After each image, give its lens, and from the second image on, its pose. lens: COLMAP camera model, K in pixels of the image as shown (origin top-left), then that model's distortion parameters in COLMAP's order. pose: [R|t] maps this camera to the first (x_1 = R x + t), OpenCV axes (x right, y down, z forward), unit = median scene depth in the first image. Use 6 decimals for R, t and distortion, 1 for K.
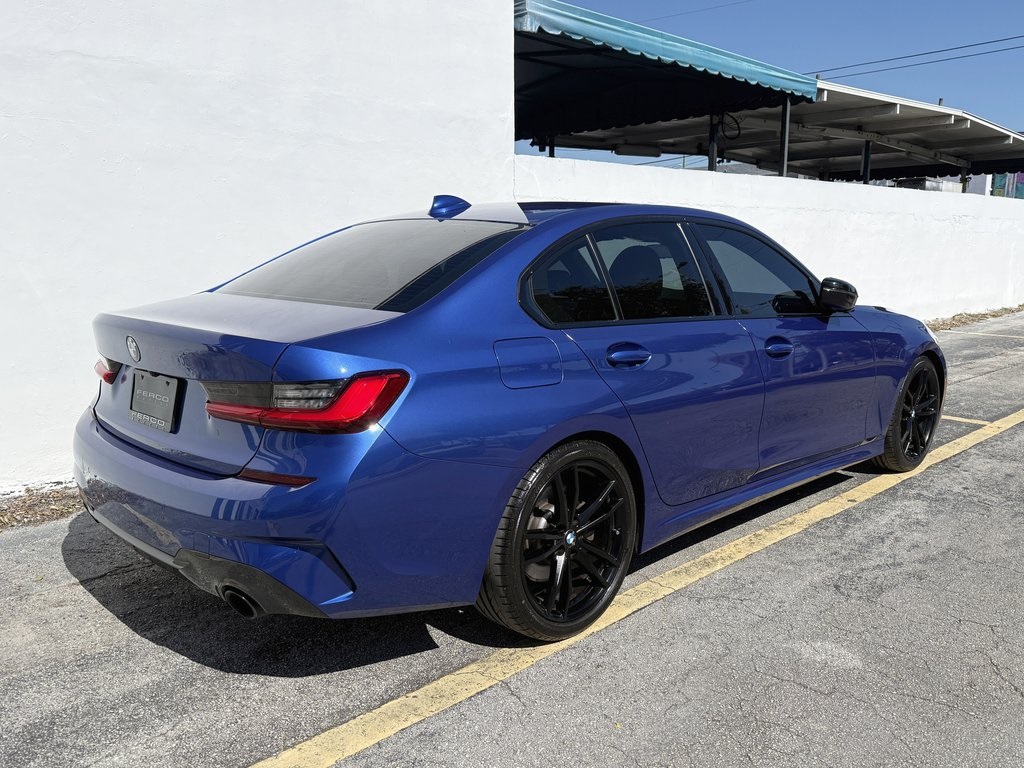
lens RADIAL K [[842.7, 0, 509.2], [0, 842.7, 403.1], [0, 0, 1]] dist [0.028622, -0.046722]
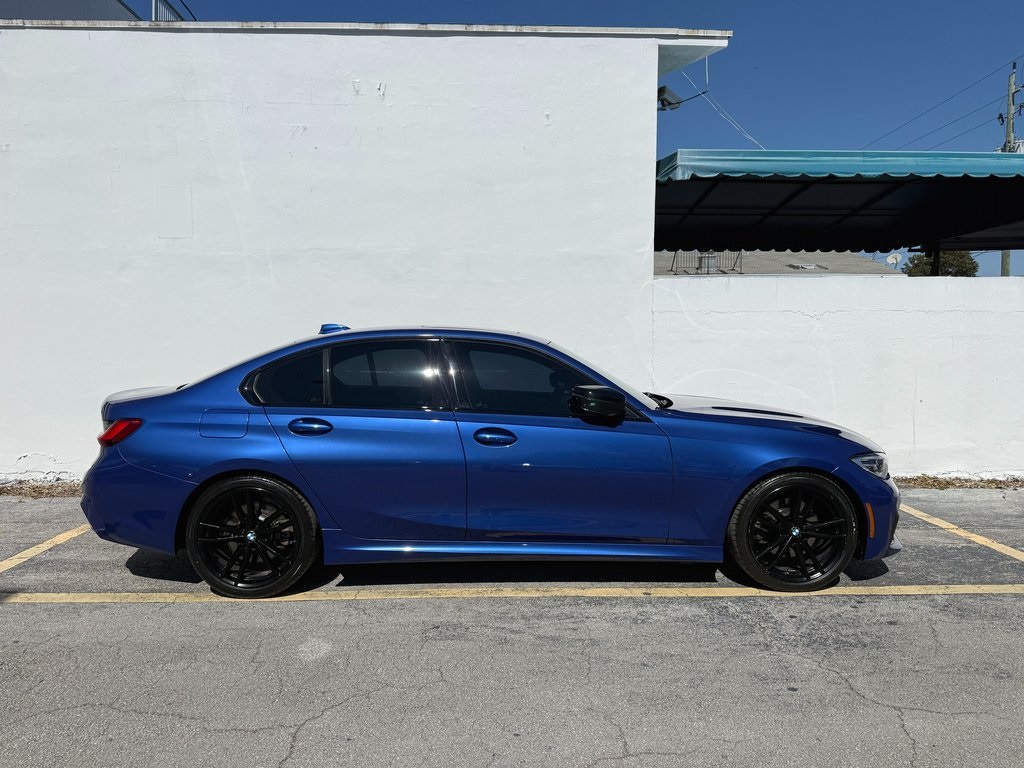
lens RADIAL K [[721.9, 0, 513.3], [0, 721.9, 392.4], [0, 0, 1]] dist [0.033024, -0.044964]
pose [[0.729708, 0.047358, -0.682117, 0.794324], [-0.127913, 0.989442, -0.068143, -0.046890], [0.671688, 0.136976, 0.728061, 0.164181]]
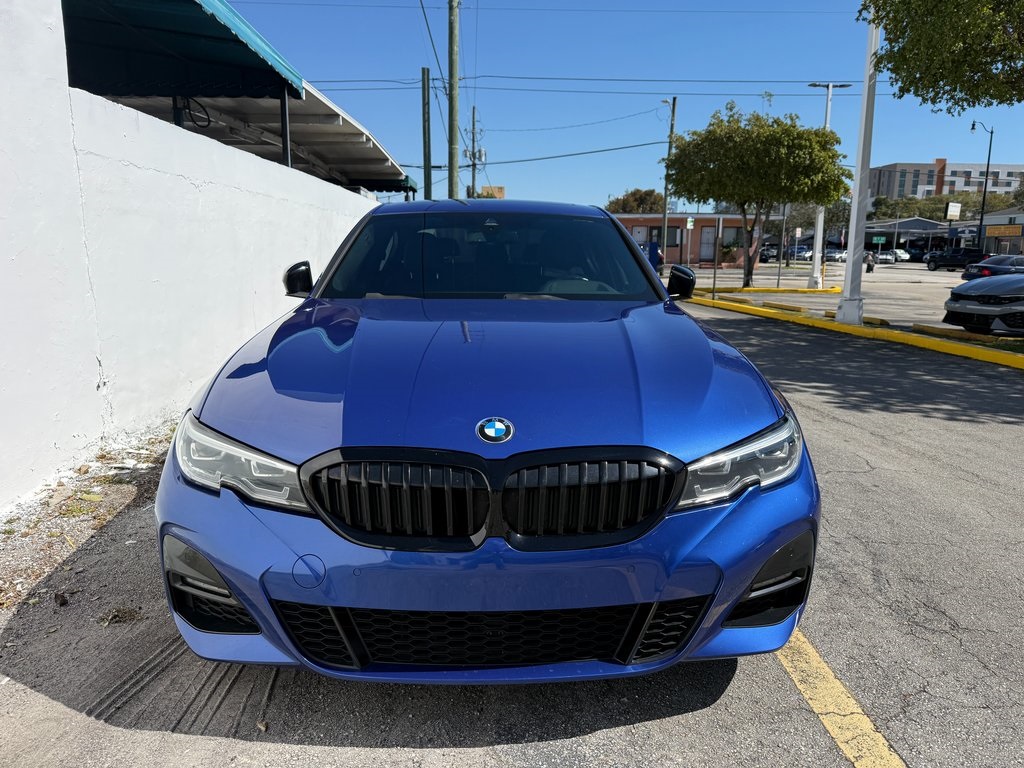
lens RADIAL K [[721.9, 0, 517.5], [0, 721.9, 388.7], [0, 0, 1]] dist [0.033024, -0.044964]
pose [[0.681468, -0.124988, 0.721096, -0.260143], [0.122049, 0.990919, 0.056415, -0.073647], [-0.721599, 0.049564, 0.690535, 0.515743]]
